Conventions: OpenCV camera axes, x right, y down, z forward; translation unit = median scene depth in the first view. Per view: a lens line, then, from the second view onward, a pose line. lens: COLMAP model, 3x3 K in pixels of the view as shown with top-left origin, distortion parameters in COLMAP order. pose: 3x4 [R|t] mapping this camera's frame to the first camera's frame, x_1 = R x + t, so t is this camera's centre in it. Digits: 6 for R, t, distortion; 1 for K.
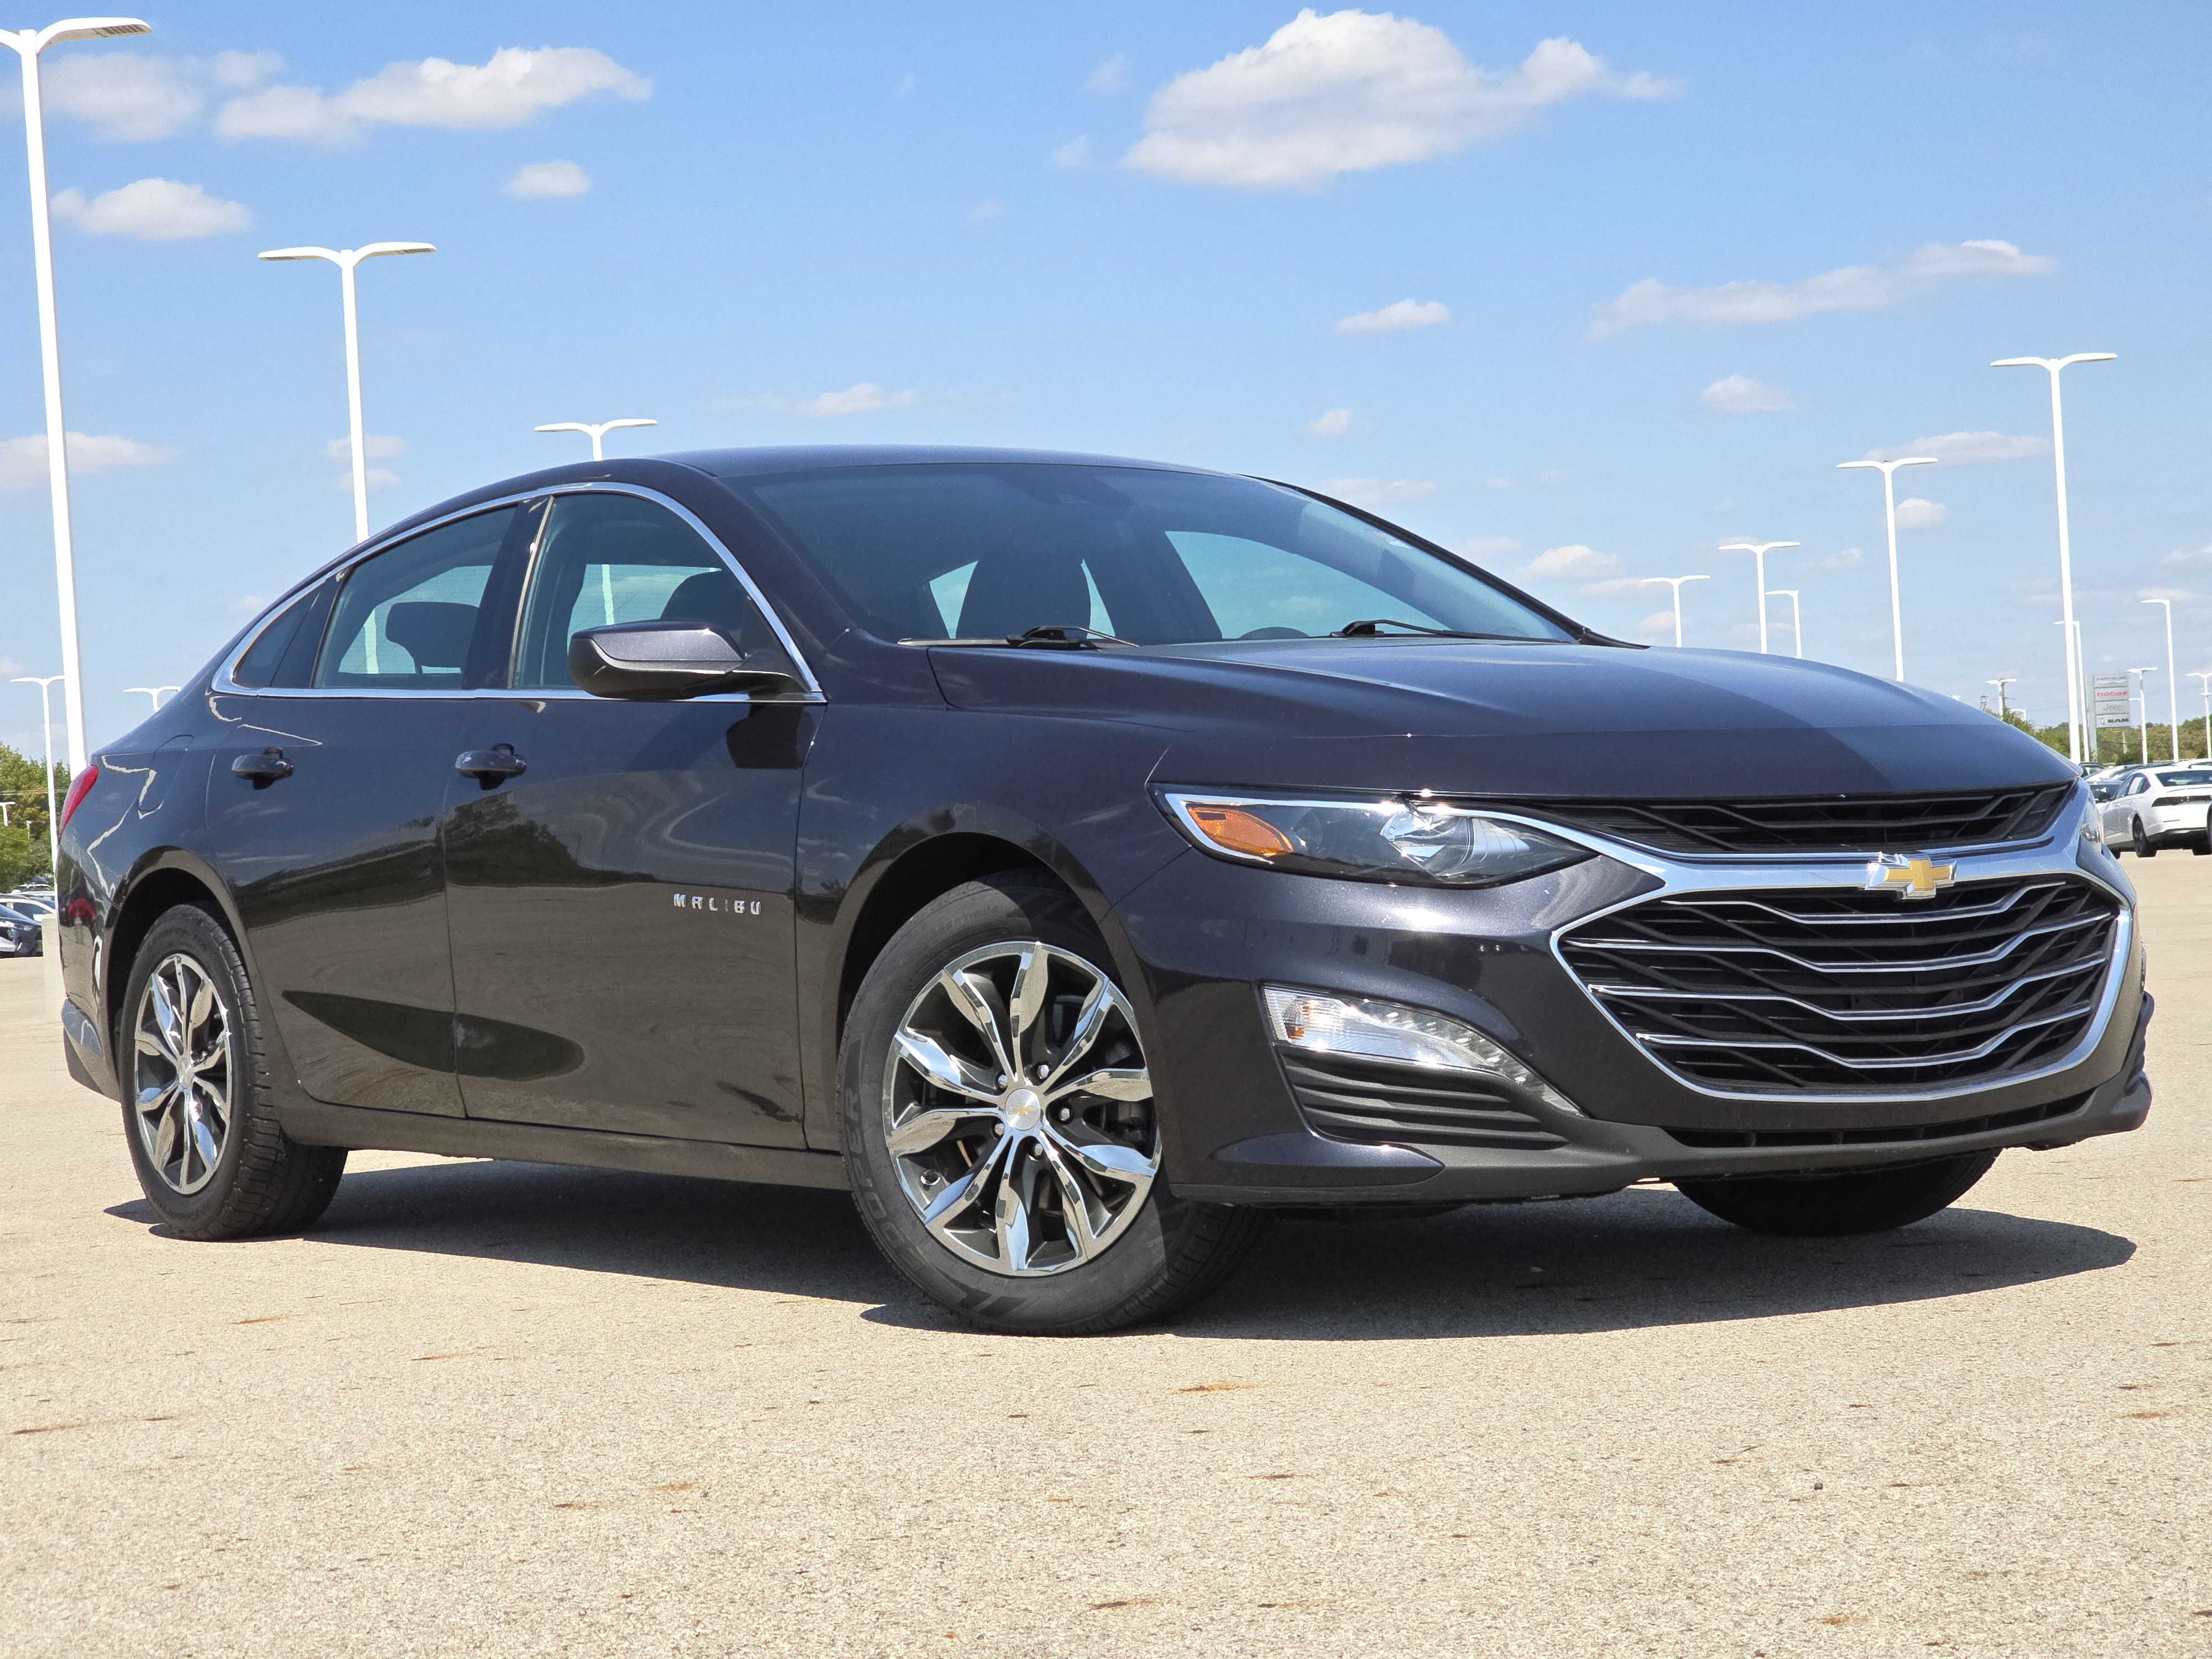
lens RADIAL K [[4439.8, 0, 1106.0], [0, 4439.8, 829.5], [0, 0, 1]] dist [-0.311703, -0.045077]
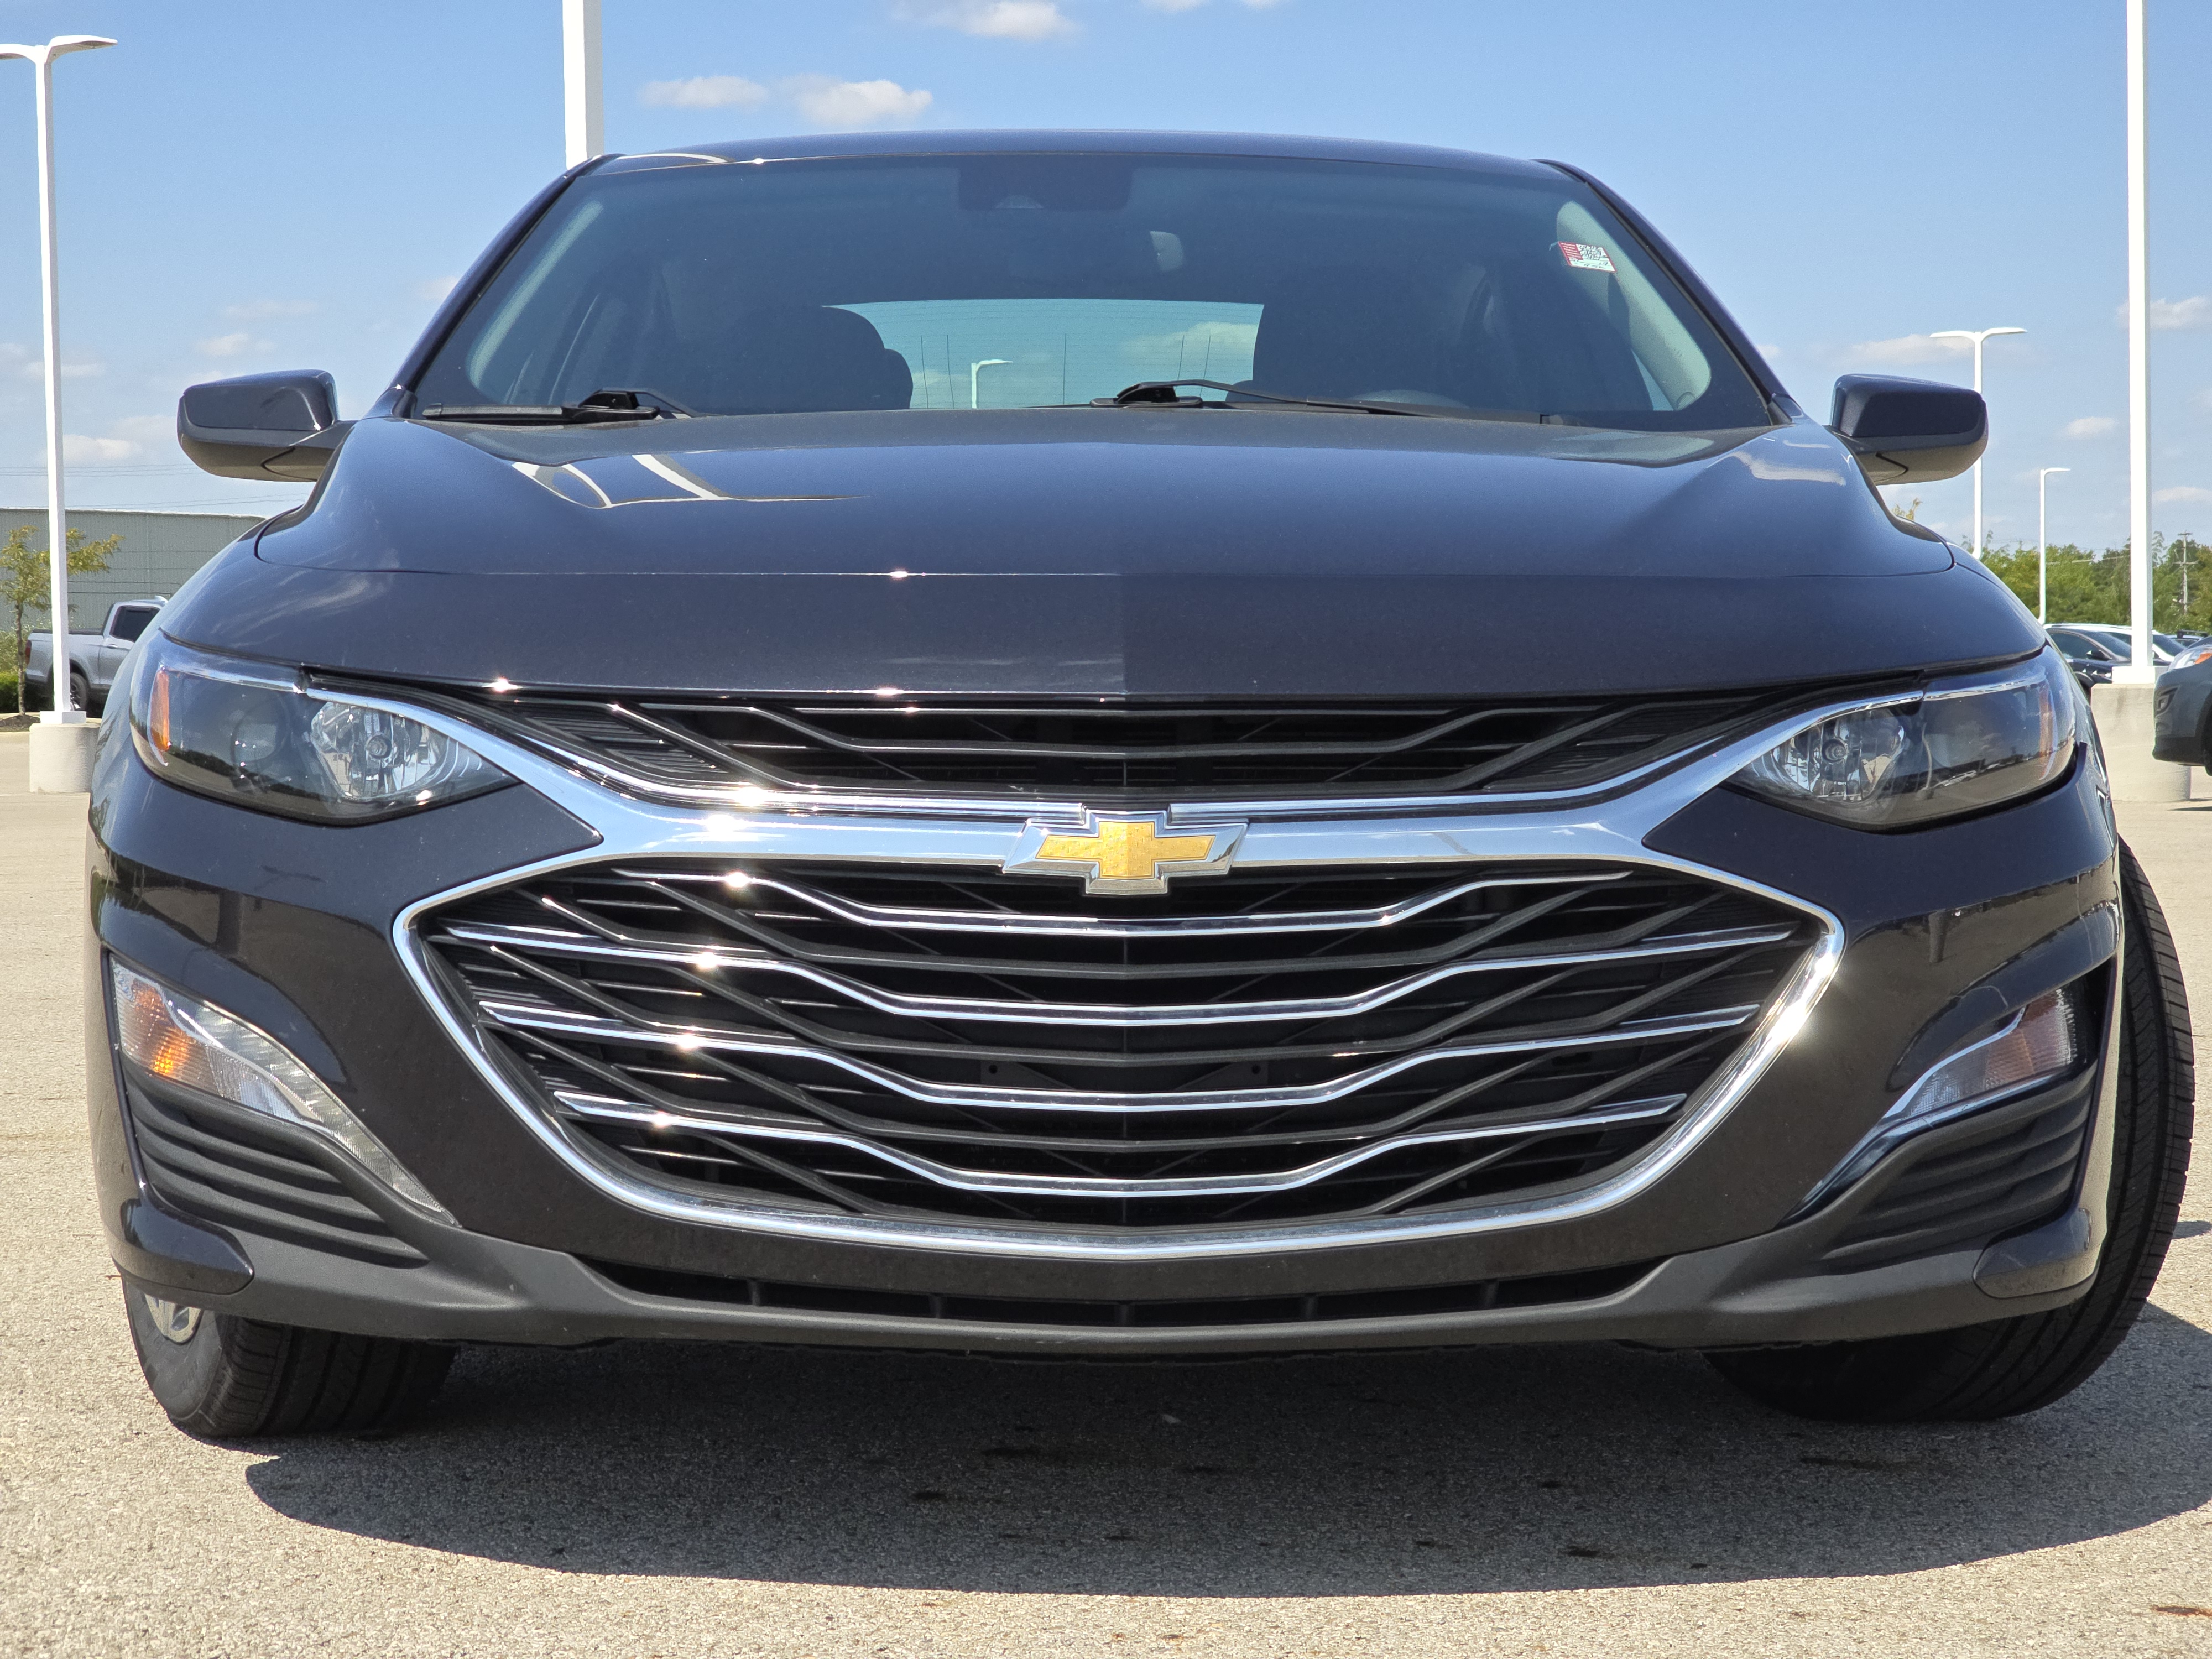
lens RADIAL K [[4439.8, 0, 1106.0], [0, 4439.8, 829.5], [0, 0, 1]] dist [-0.311703, -0.045077]
pose [[0.843081, 0.062141, -0.534184, 0.481518], [-0.031384, 0.997294, 0.066482, -0.029235], [0.536870, -0.039285, 0.842750, 0.532968]]
